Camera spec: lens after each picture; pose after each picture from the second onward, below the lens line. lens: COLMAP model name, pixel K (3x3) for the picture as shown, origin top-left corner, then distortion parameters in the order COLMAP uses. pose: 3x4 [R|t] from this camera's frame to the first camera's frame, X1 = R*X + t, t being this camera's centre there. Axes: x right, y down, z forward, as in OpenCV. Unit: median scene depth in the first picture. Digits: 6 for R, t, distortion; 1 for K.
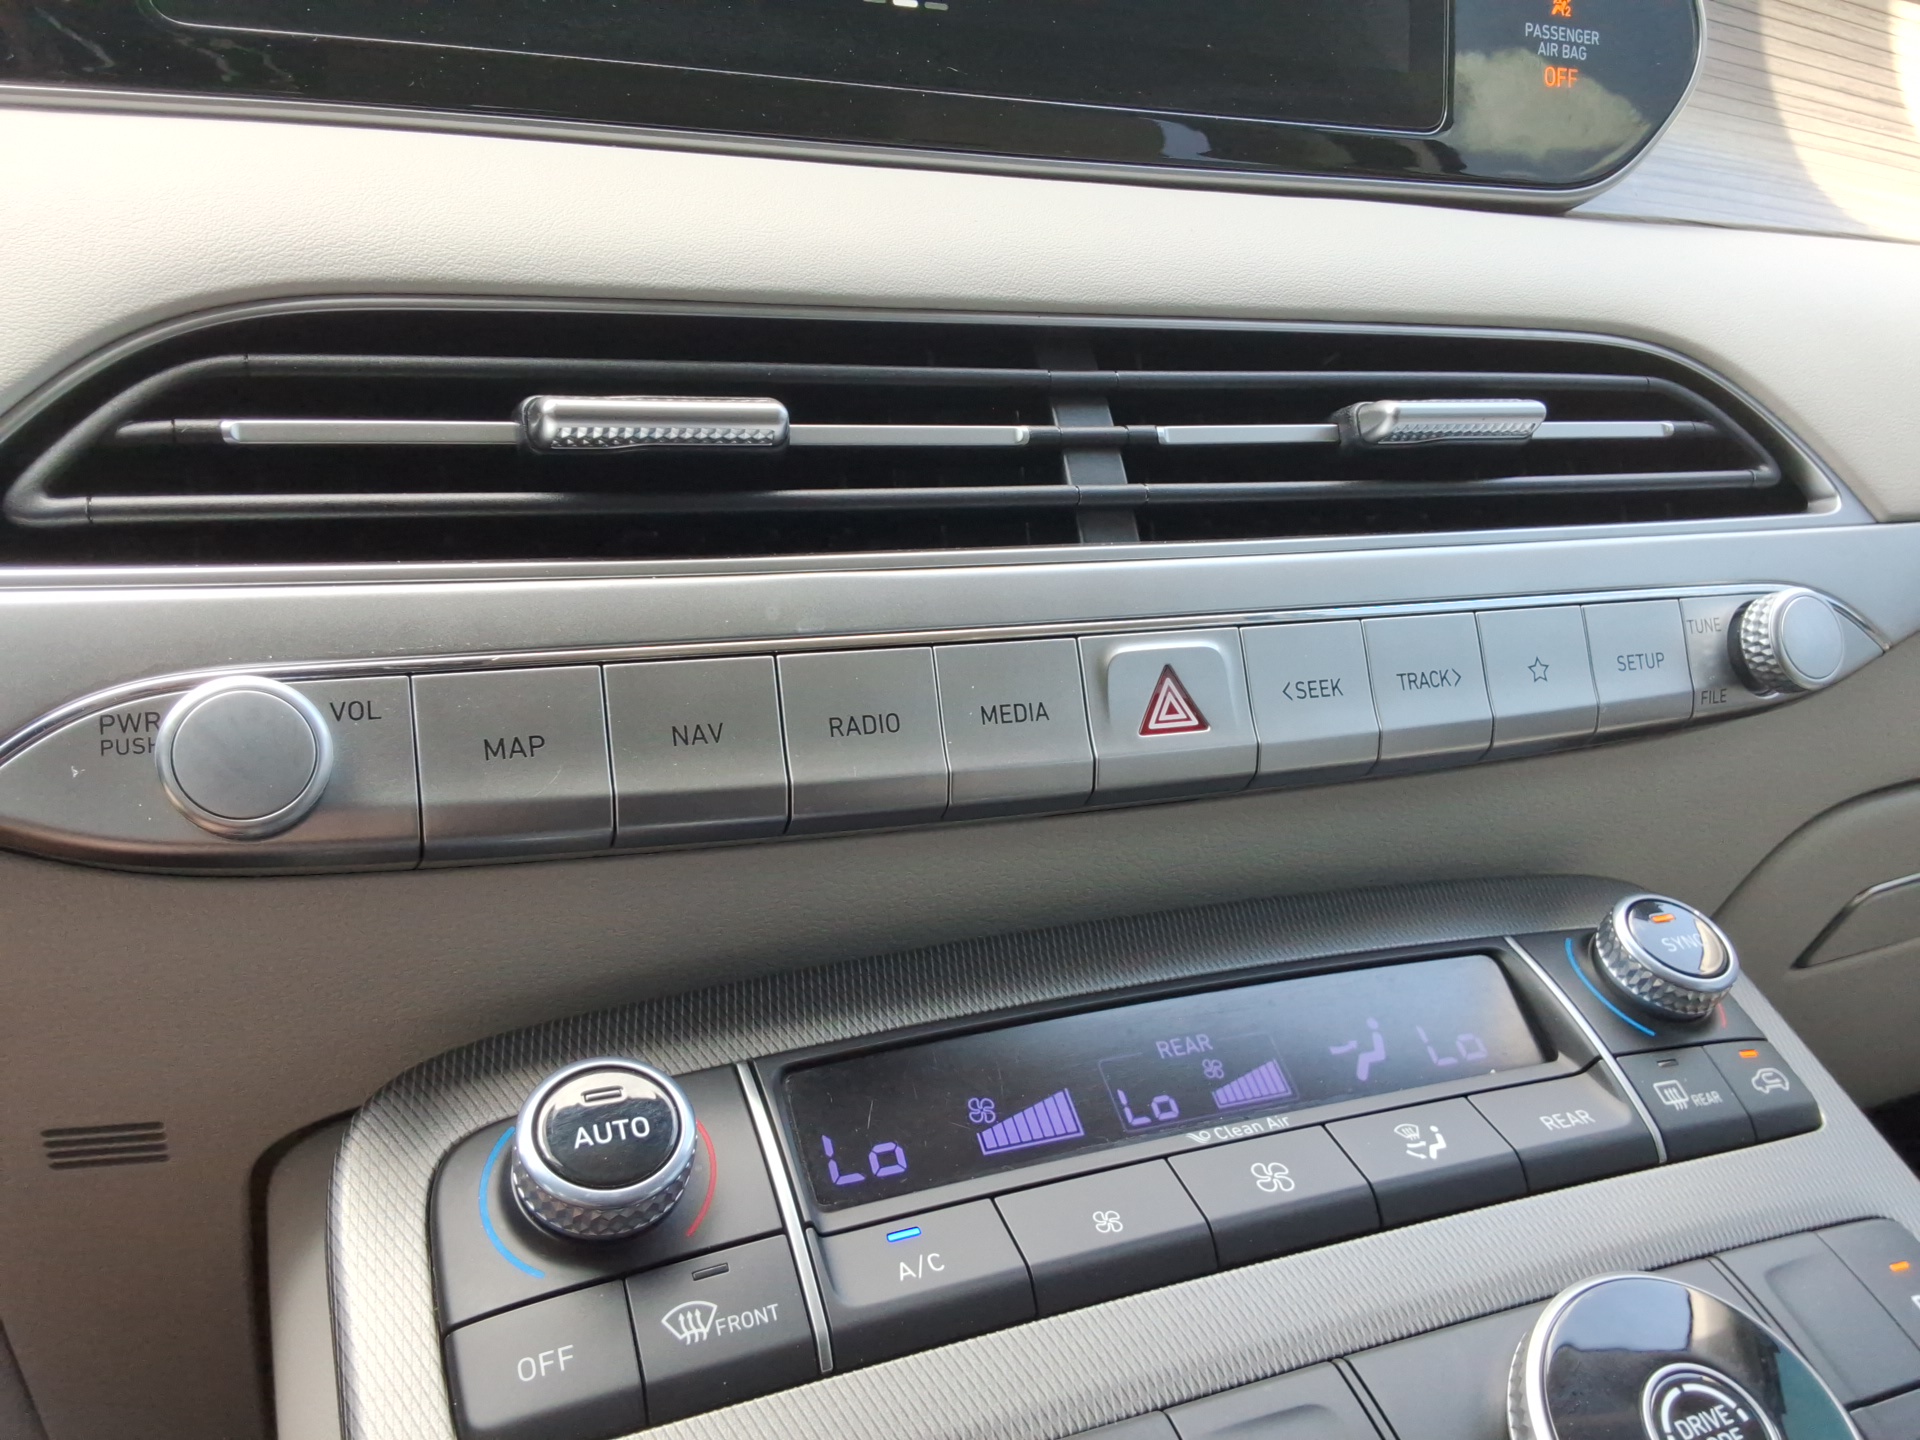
lens RADIAL K [[1551.1, 0, 976.9], [0, 1551.1, 731.2], [0, 0, 1]] dist [0.102907, -0.150819]
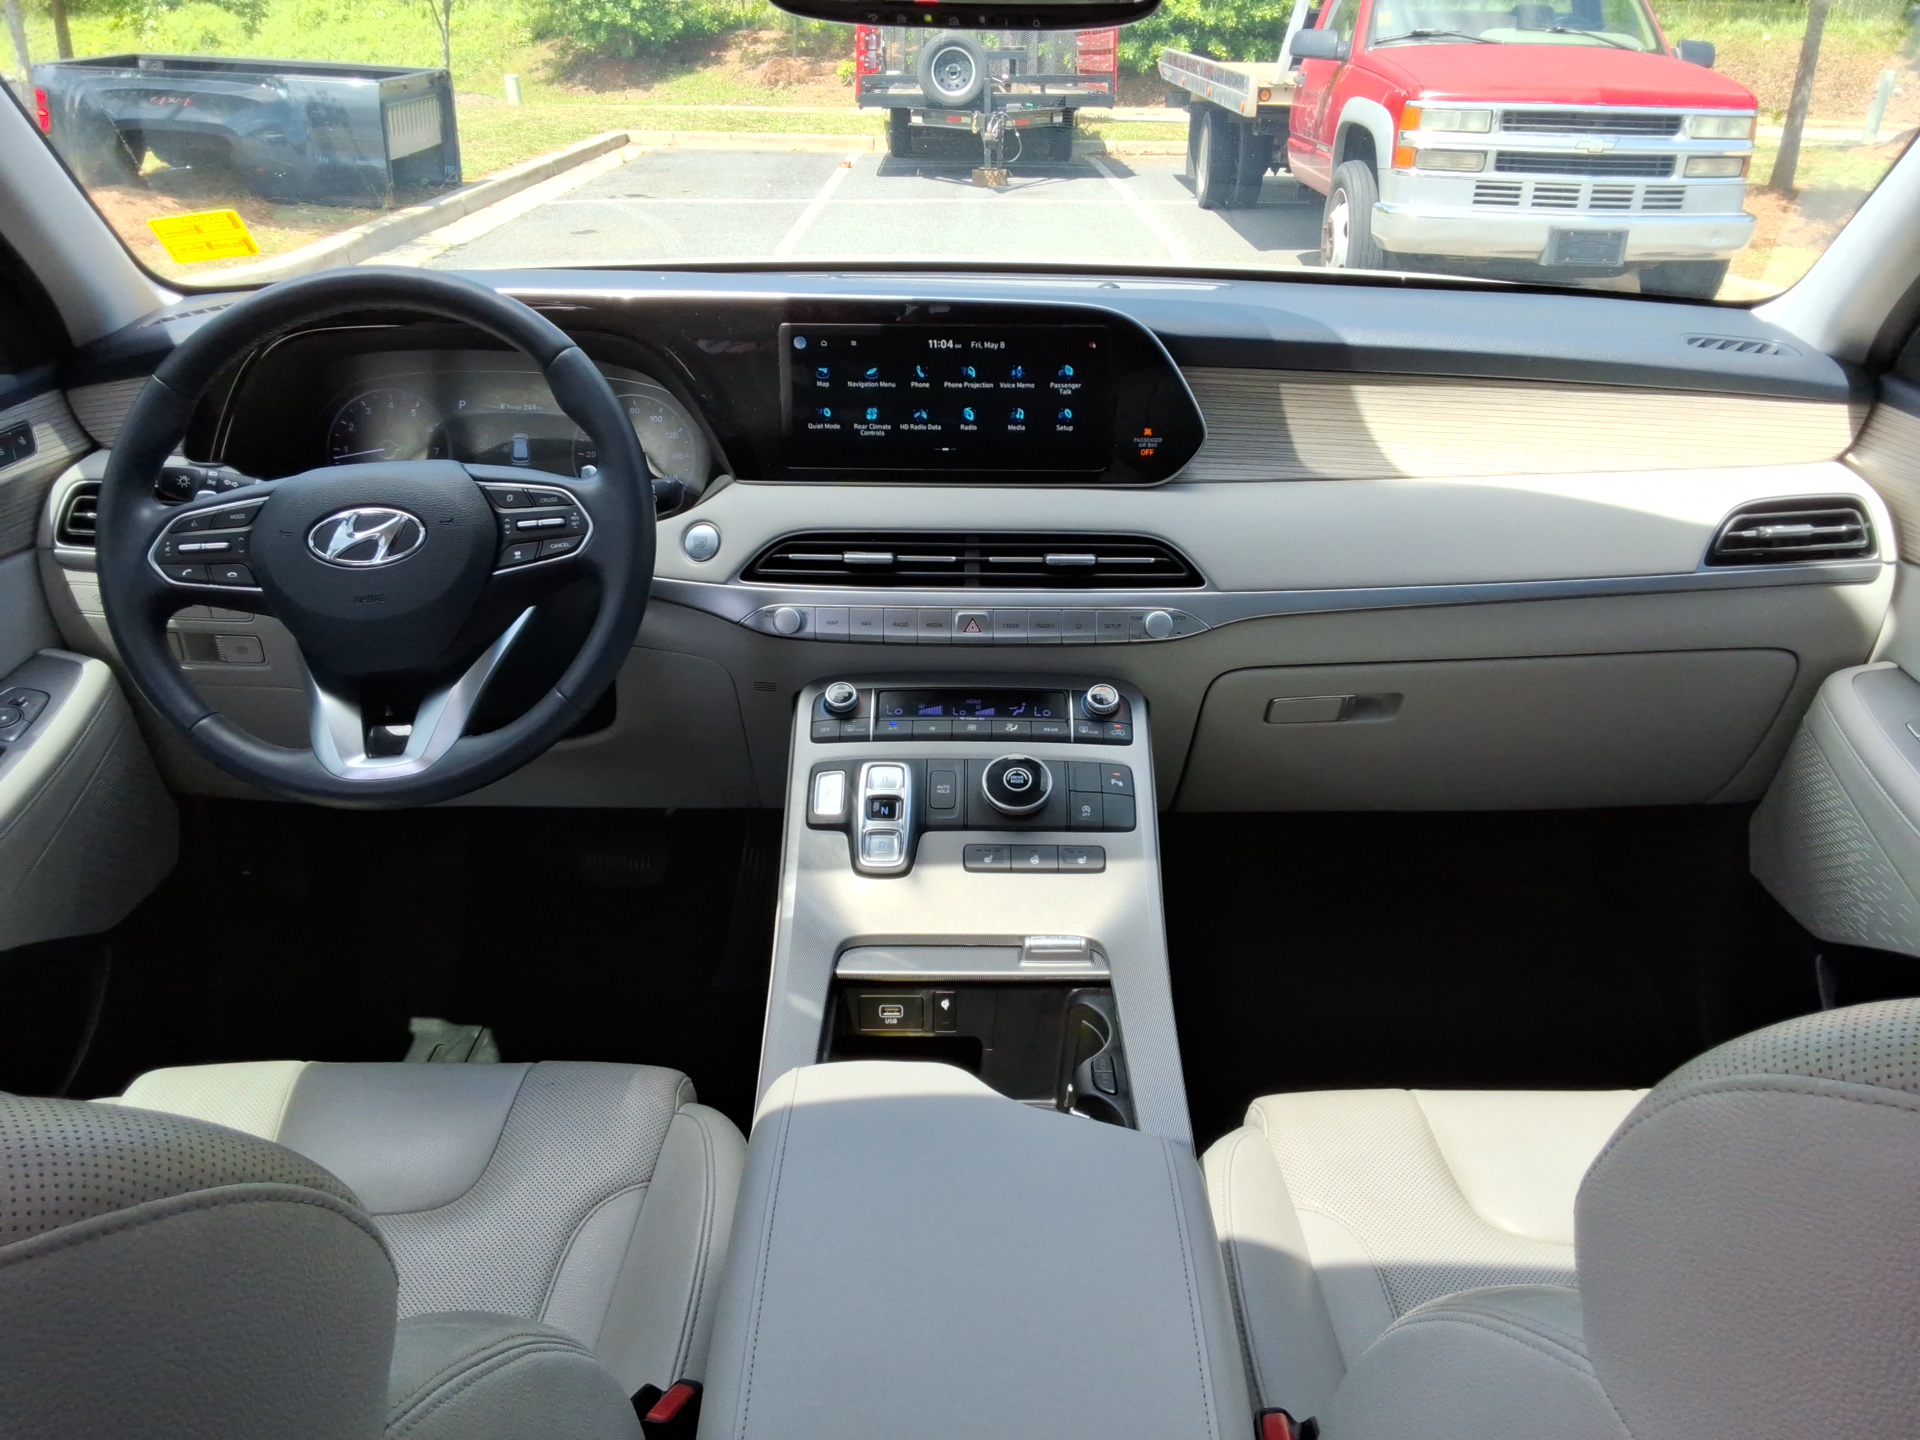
lens RADIAL K [[1551.1, 0, 979.5], [0, 1551.1, 717.3], [0, 0, 1]] dist [0.102907, -0.150819]
pose [[0.908573, 0.150706, -0.389593, 2.142557], [-0.080518, 0.978345, 0.190676, -0.684190], [0.409892, -0.141874, 0.901033, -3.414635]]
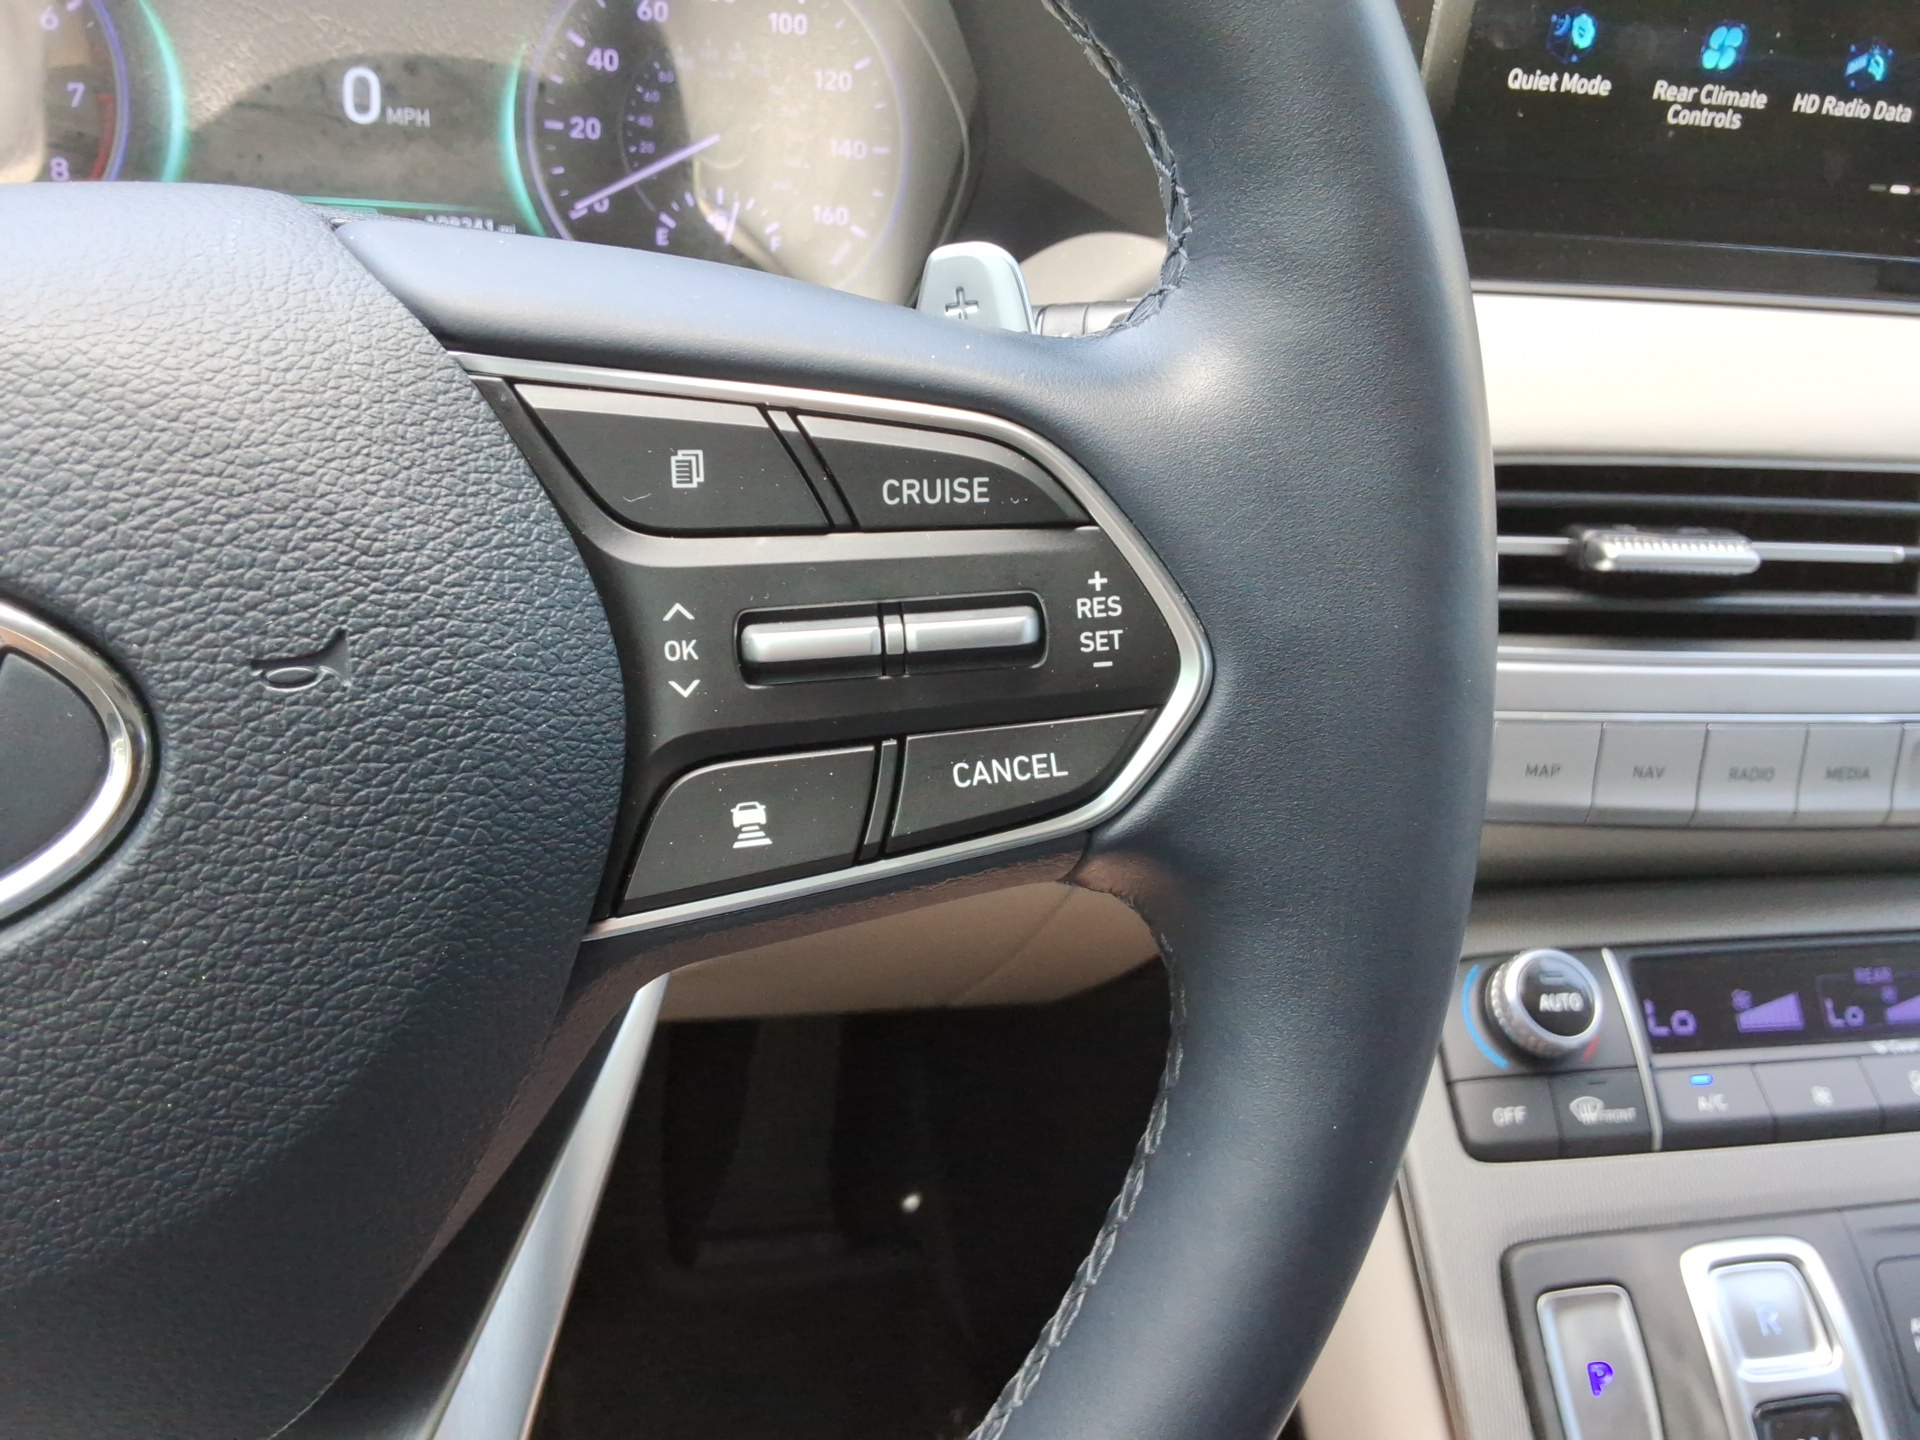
lens RADIAL K [[1551.1, 0, 963.4], [0, 1551.1, 706.0], [0, 0, 1]] dist [0.102907, -0.150819]
pose [[0.961656, 0.212204, -0.173745, -0.567697], [-0.139975, 0.924540, 0.354448, -0.512828], [0.235849, -0.316537, 0.918792, -0.588168]]
